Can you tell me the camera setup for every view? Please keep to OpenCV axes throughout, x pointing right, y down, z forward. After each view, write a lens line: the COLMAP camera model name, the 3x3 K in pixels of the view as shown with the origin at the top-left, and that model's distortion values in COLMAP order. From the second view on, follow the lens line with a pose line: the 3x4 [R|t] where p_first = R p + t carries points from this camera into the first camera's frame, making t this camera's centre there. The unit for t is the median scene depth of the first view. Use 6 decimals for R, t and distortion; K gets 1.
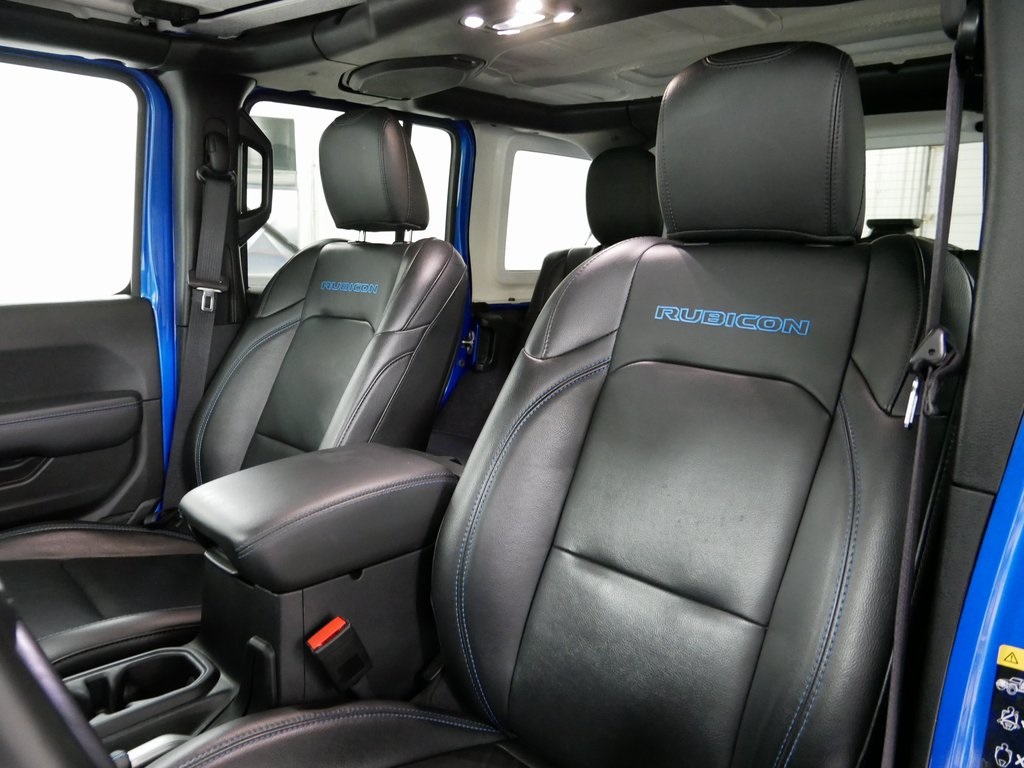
lens RADIAL K [[731.7, 0, 512.9], [0, 731.7, 384.3], [0, 0, 1]] dist [-0.053276, 0.026052]
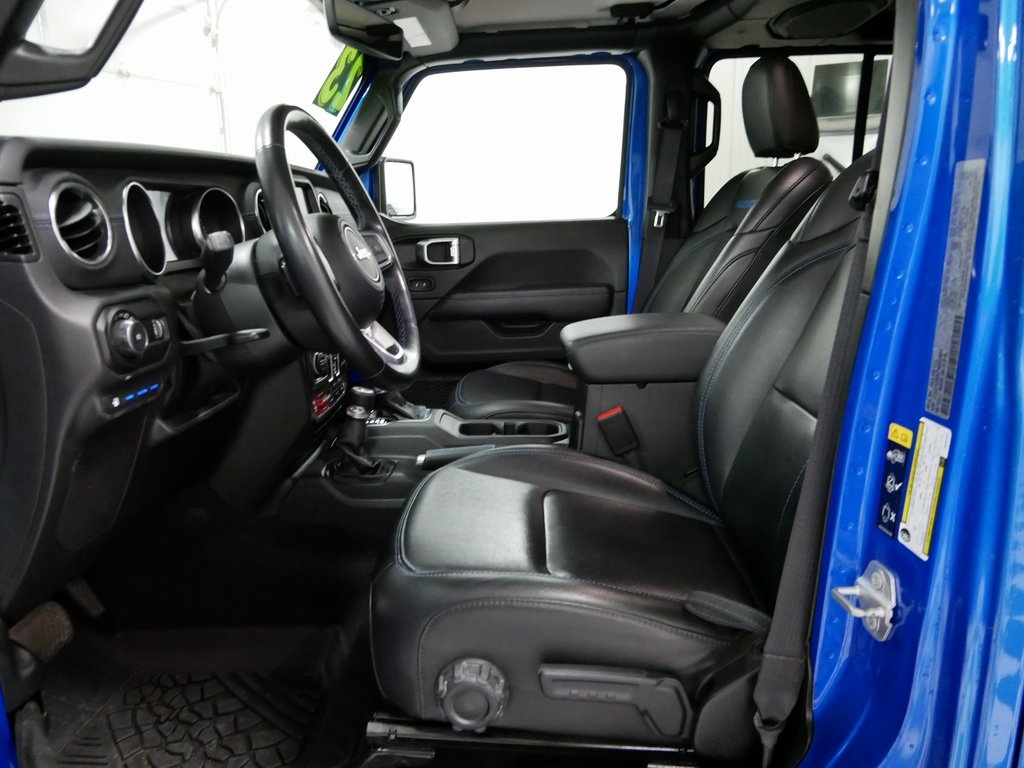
lens RADIAL K [[731.7, 0, 510.2], [0, 731.7, 385.7], [0, 0, 1]] dist [-0.053276, 0.026052]
pose [[0.677552, 0.130727, -0.723763, 0.425678], [-0.087319, 0.991415, 0.097328, 0.086812], [0.730273, -0.002746, 0.683150, -0.135855]]
